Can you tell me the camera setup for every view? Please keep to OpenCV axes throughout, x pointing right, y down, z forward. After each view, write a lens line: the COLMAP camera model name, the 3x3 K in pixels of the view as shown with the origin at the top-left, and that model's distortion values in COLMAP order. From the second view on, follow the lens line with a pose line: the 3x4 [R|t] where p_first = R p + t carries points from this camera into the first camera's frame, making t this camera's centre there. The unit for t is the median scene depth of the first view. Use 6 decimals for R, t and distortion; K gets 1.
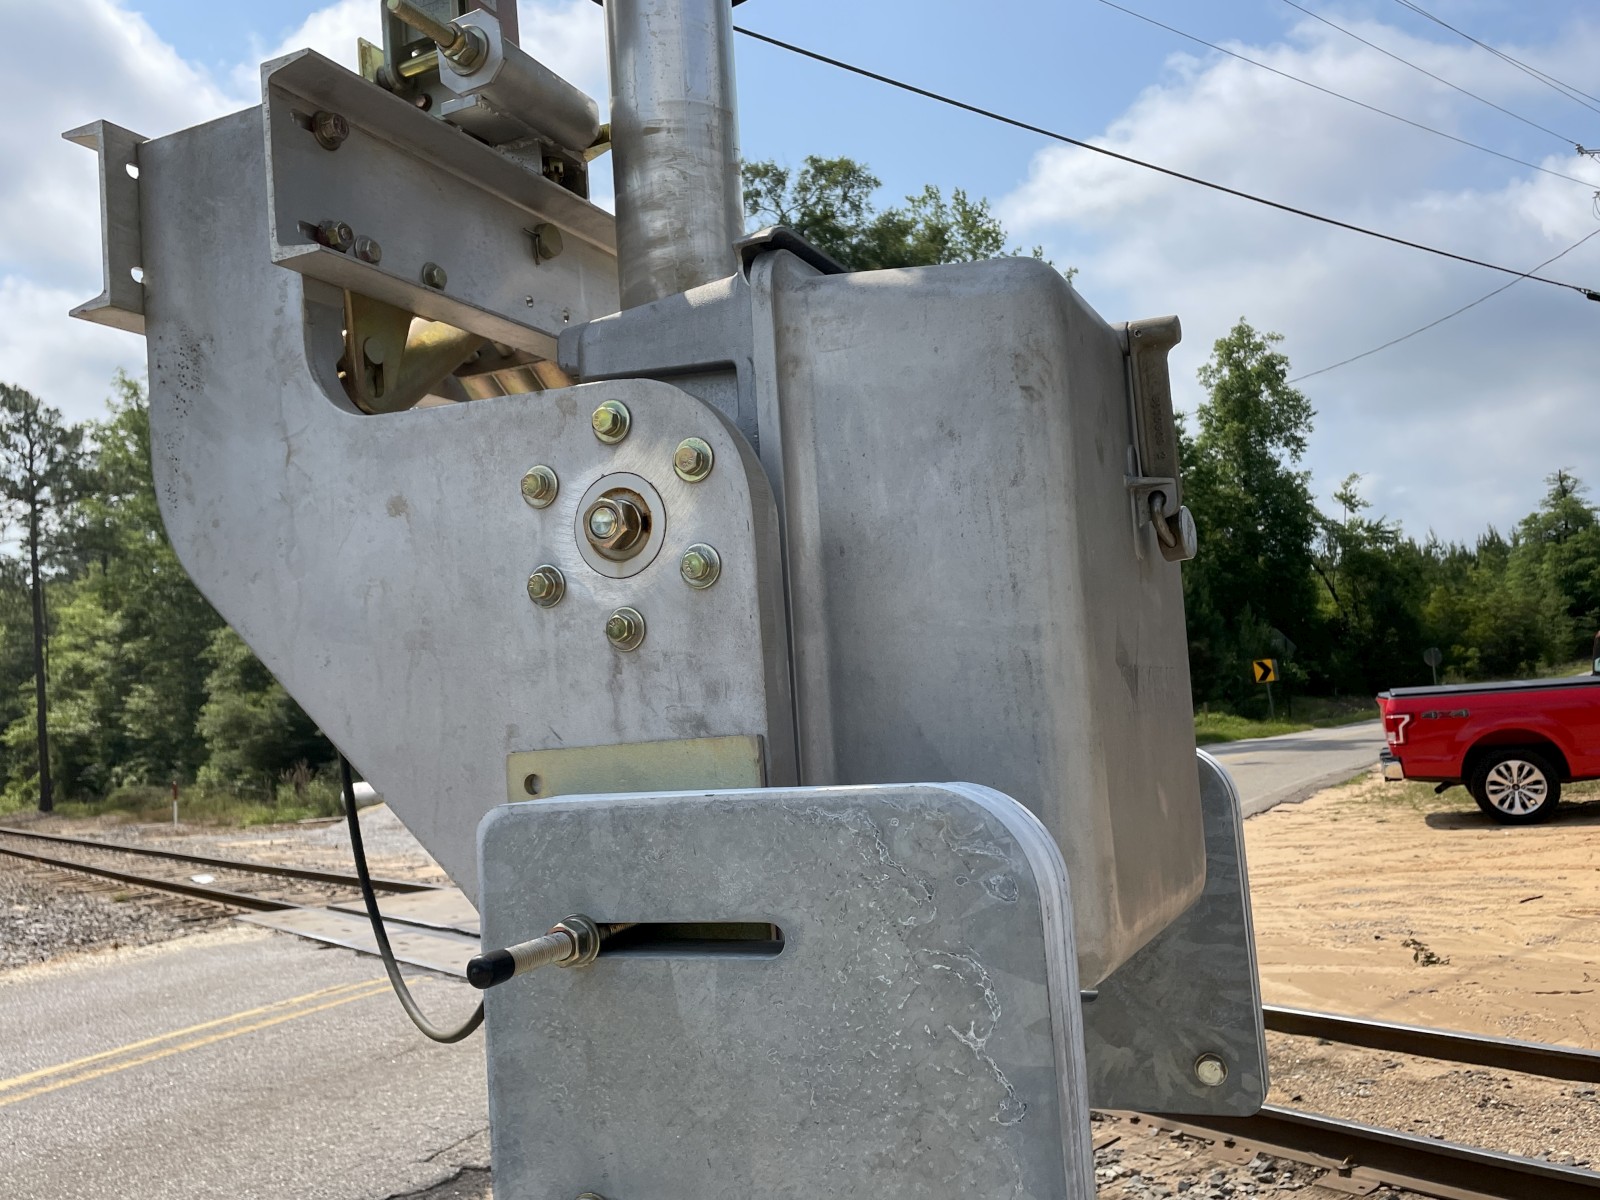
lens RADIAL K [[1391.8, 0, 784.2], [0, 1391.8, 604.0], [0, 0, 1]] dist [0.045821, -0.001707]
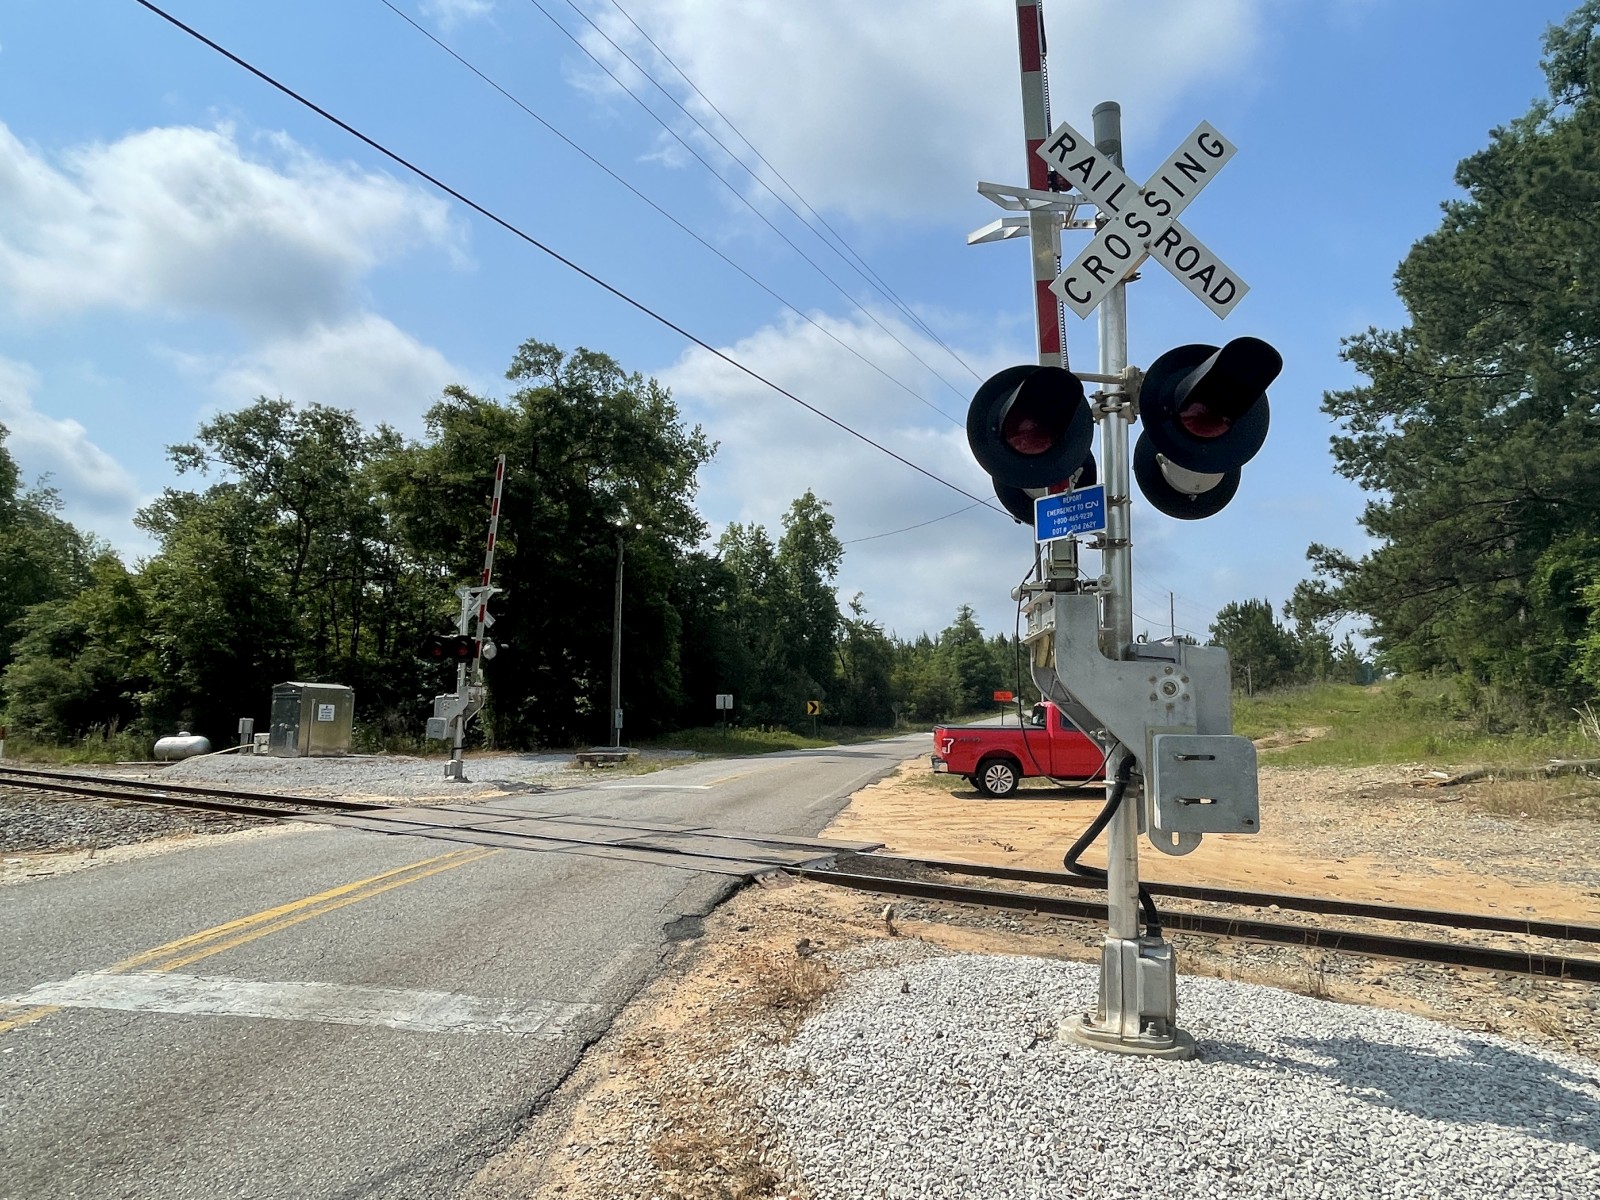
lens RADIAL K [[956.9, 0, 807.3], [0, 956.9, 601.7], [0, 0, 1]] dist [-0.000575, -0.001147]
pose [[0.930689, 0.120138, 0.345521, -0.045921], [-0.103358, 0.992408, -0.066658, 0.000115], [-0.350906, 0.026325, 0.936041, -0.034183]]
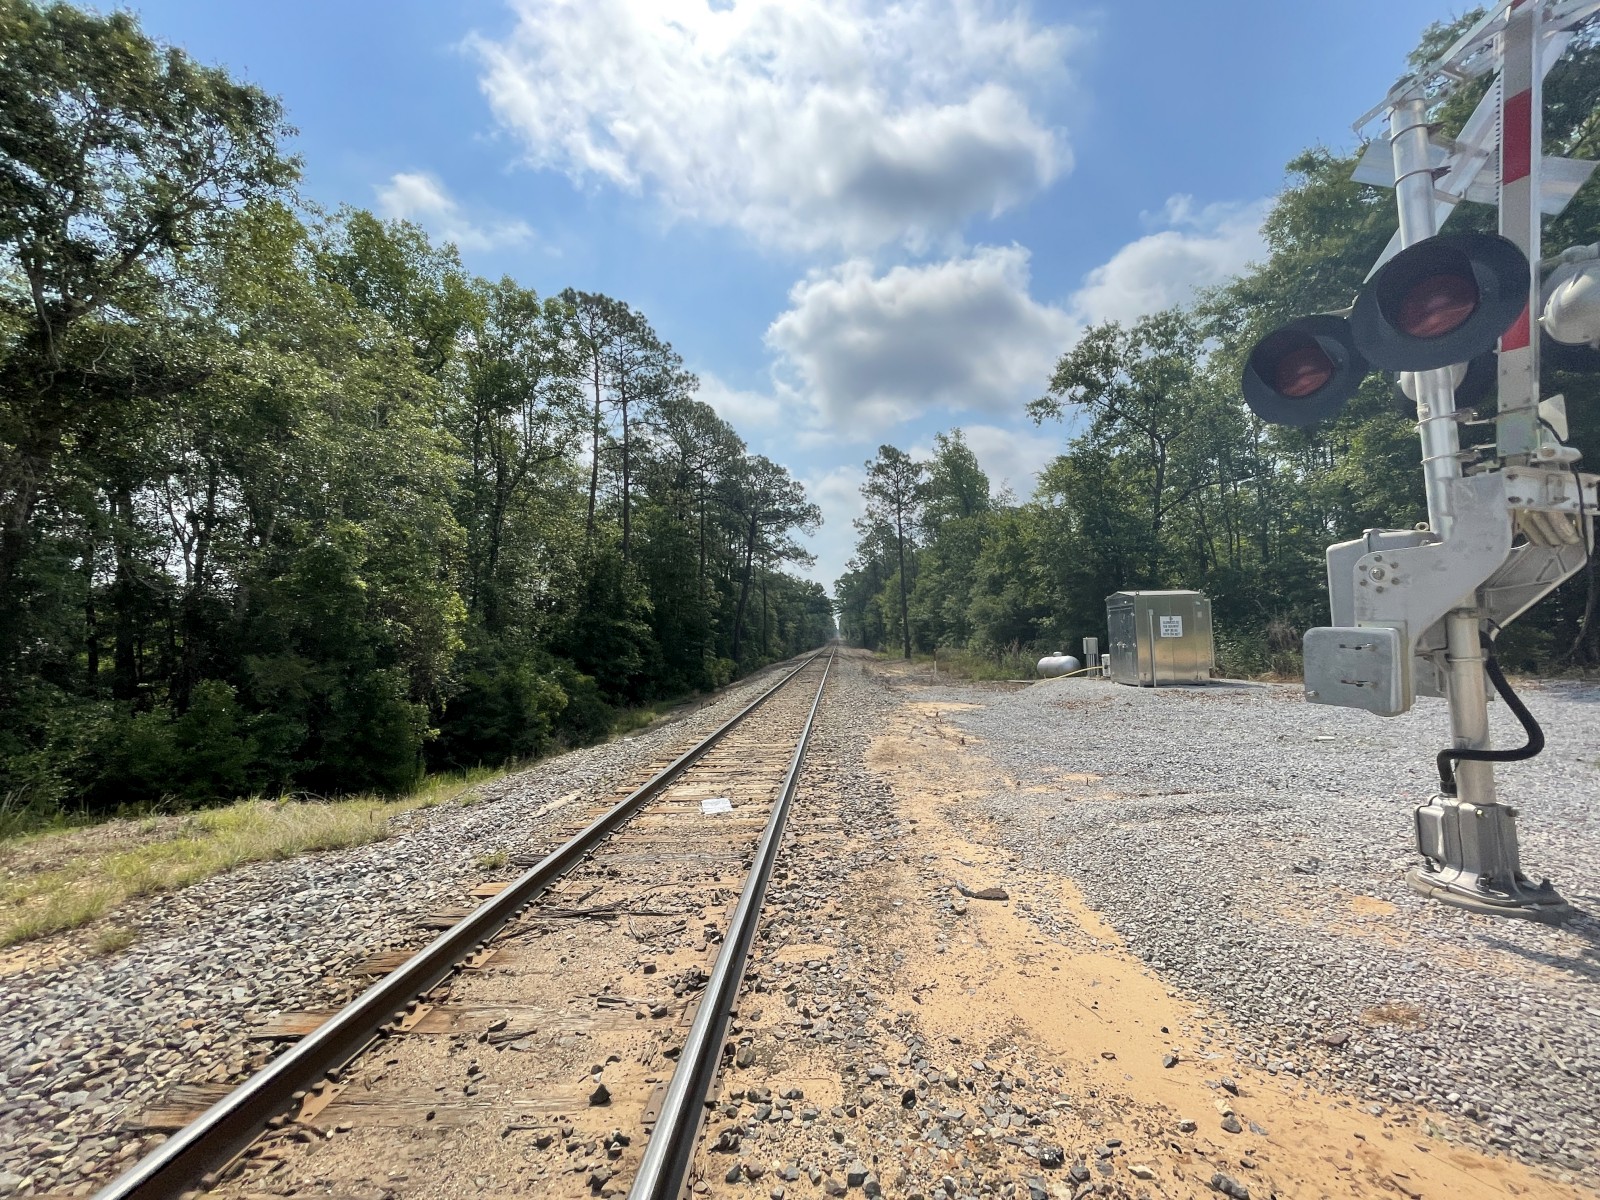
lens RADIAL K [[643.7, 0, 807.6], [0, 643.7, 597.0], [0, 0, 1]] dist [-0.000672, -0.000028]
pose [[0.765554, -0.003458, -0.643362, -0.045480], [0.035815, 0.998664, 0.037250, 0.021781], [0.642373, -0.051559, 0.764655, 0.214030]]
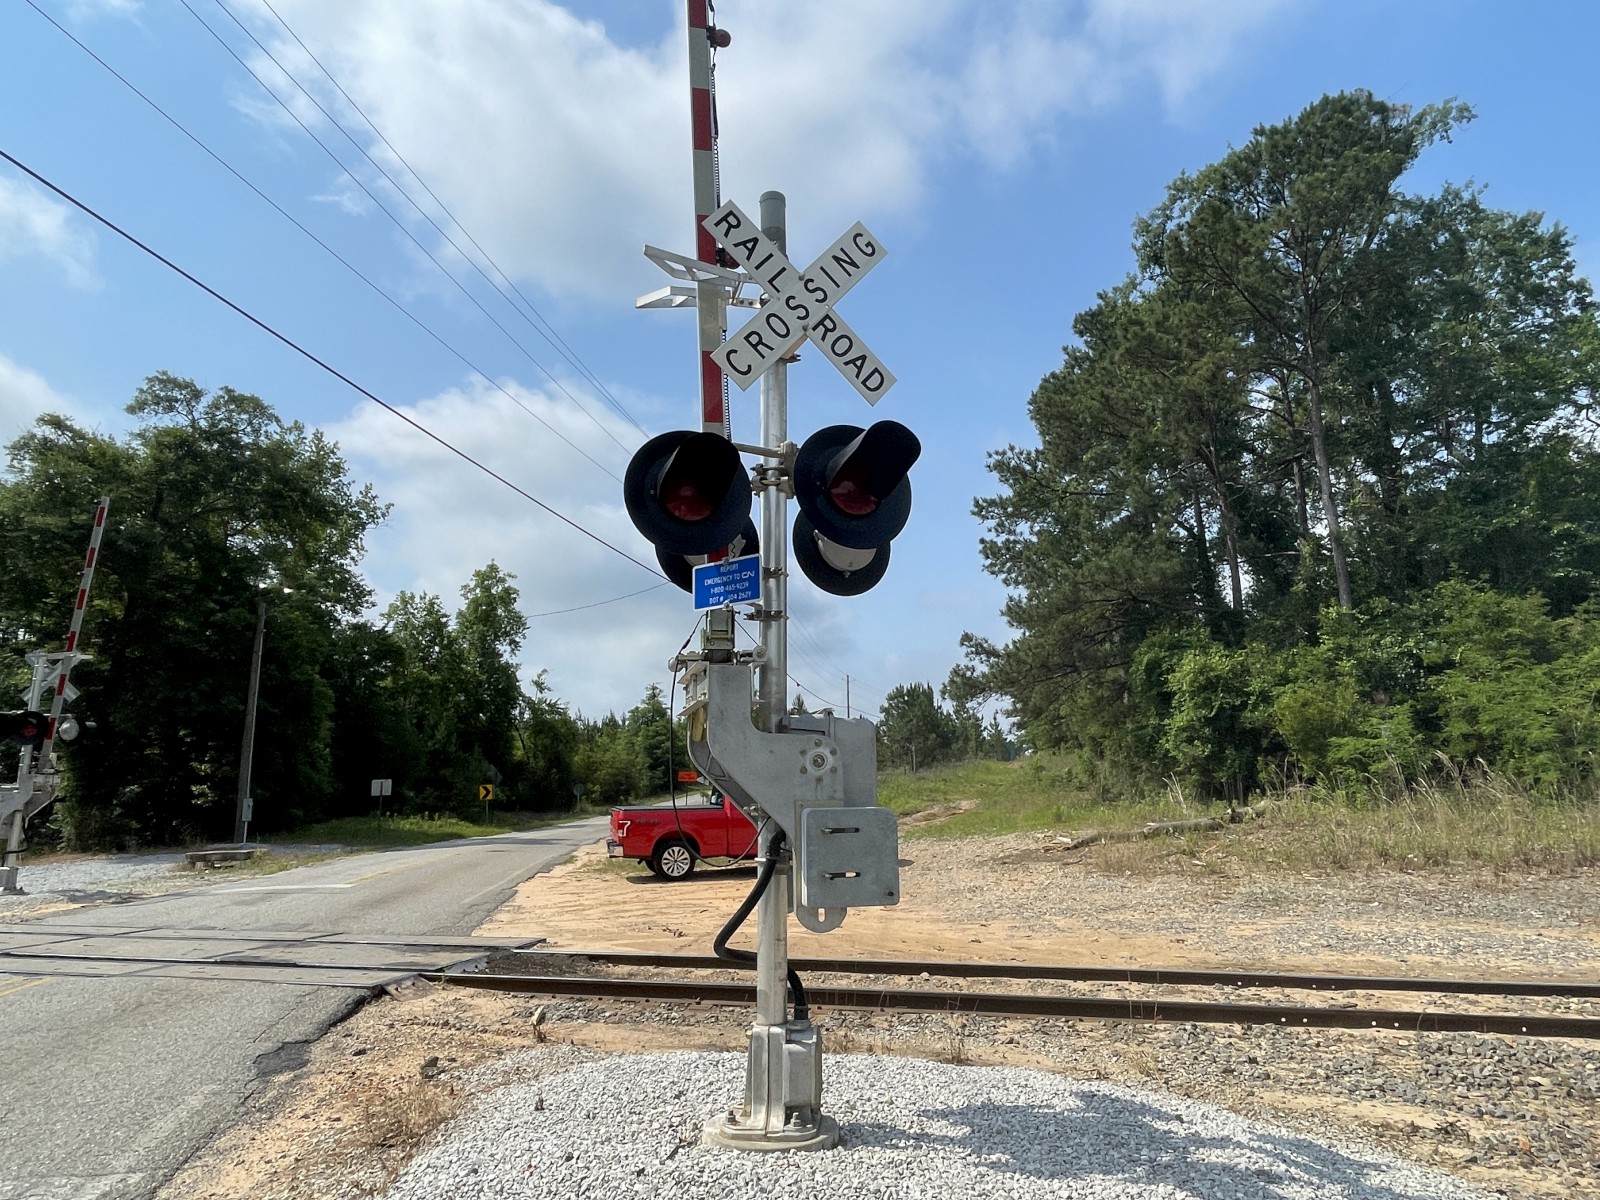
lens RADIAL K [[956.9, 0, 807.3], [0, 956.9, 601.7], [0, 0, 1]] dist [-0.000575, -0.001147]
pose [[0.772526, 0.183728, 0.607821, -0.041989], [-0.091211, 0.979406, -0.180122, 0.000245], [-0.628398, 0.083709, 0.773375, -0.032434]]
